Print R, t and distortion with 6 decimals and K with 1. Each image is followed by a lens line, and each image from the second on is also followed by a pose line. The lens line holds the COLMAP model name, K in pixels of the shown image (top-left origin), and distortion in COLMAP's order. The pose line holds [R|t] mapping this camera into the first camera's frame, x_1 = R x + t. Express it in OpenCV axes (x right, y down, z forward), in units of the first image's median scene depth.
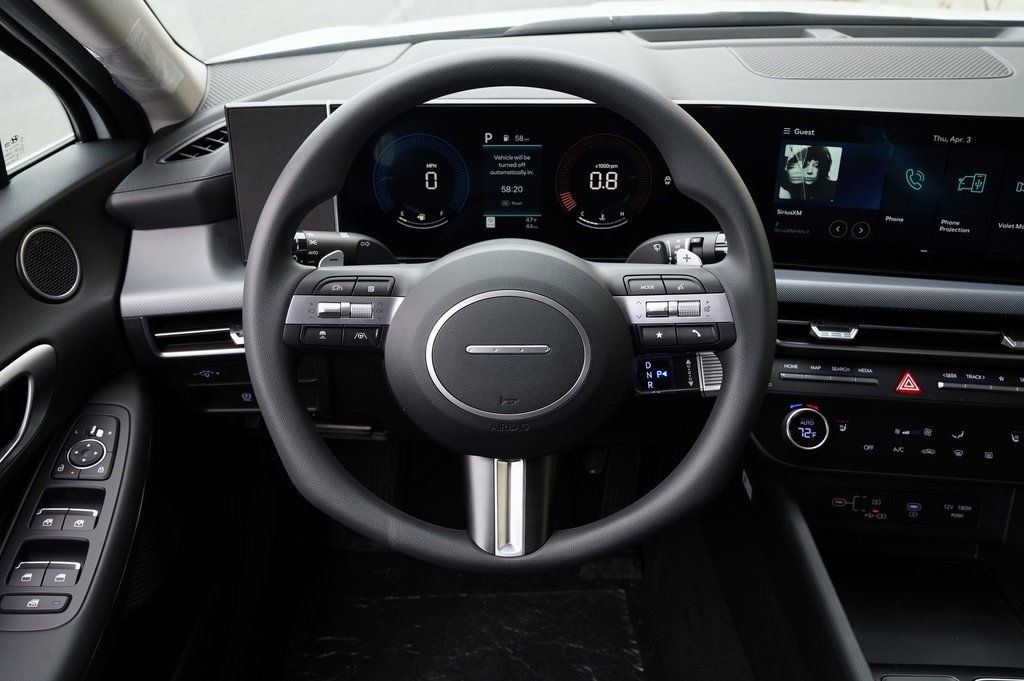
lens RADIAL K [[847.6, 0, 510.9], [0, 847.6, 339.4], [0, 0, 1]] dist [-0.076758, 0.102140]
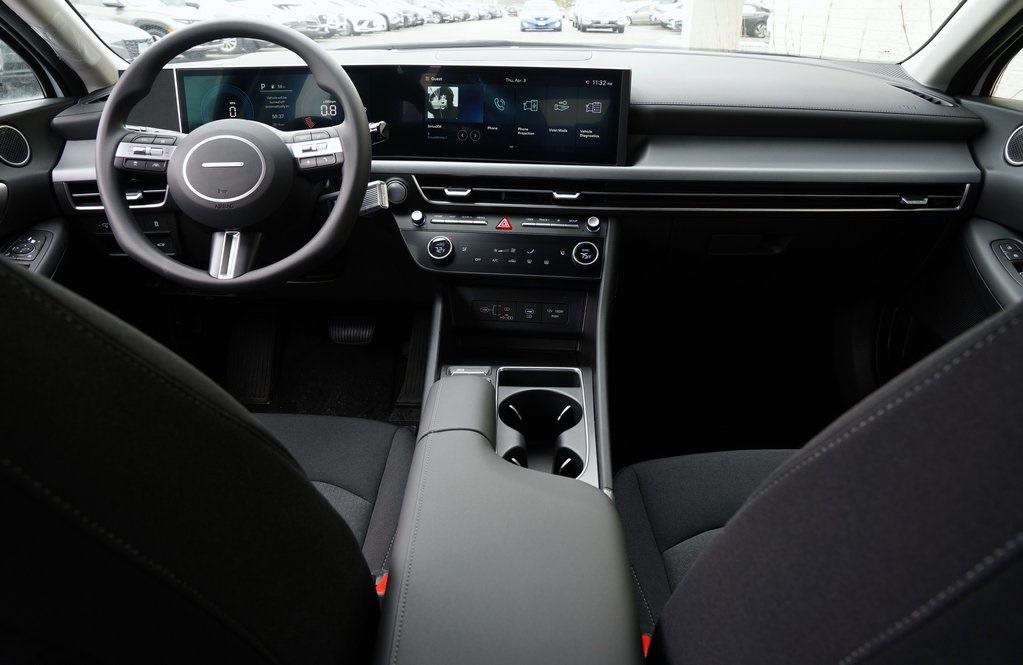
lens RADIAL K [[716.9, 0, 505.7], [0, 716.9, 322.6], [0, 0, 1]] dist [-0.115262, 0.071453]
pose [[0.999991, 0.004206, 0.000310, 0.489614], [-0.004159, 0.995661, -0.092962, 0.393804], [-0.000699, 0.092960, 0.995670, -0.425122]]
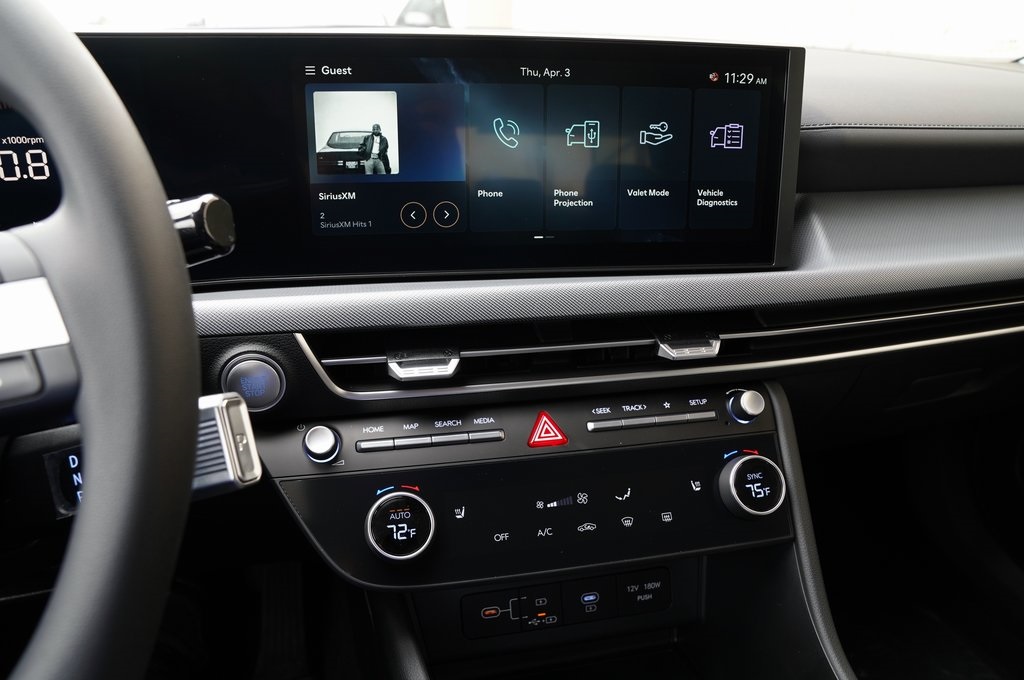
lens RADIAL K [[706.5, 0, 510.7], [0, 706.5, 340.4], [0, 0, 1]] dist [-0.119048, 0.064125]
pose [[0.948228, -0.103790, 0.300152, 0.290789], [0.139351, 0.985226, -0.099551, 0.034235], [-0.285386, 0.136224, 0.948682, 0.468515]]
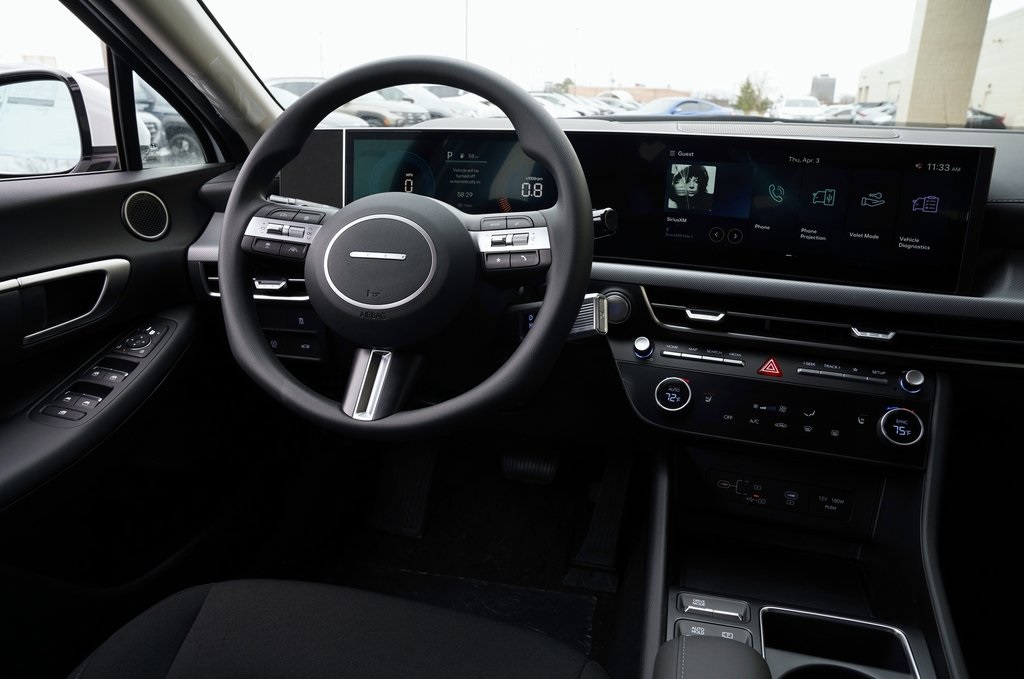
lens RADIAL K [[706.5, 0, 506.9], [0, 706.5, 334.7], [0, 0, 1]] dist [-0.119048, 0.064125]
pose [[0.966238, 0.086808, -0.242589, 0.362111], [-0.133360, 0.974100, -0.182603, 0.235851], [0.220454, 0.208790, 0.952789, 0.010208]]
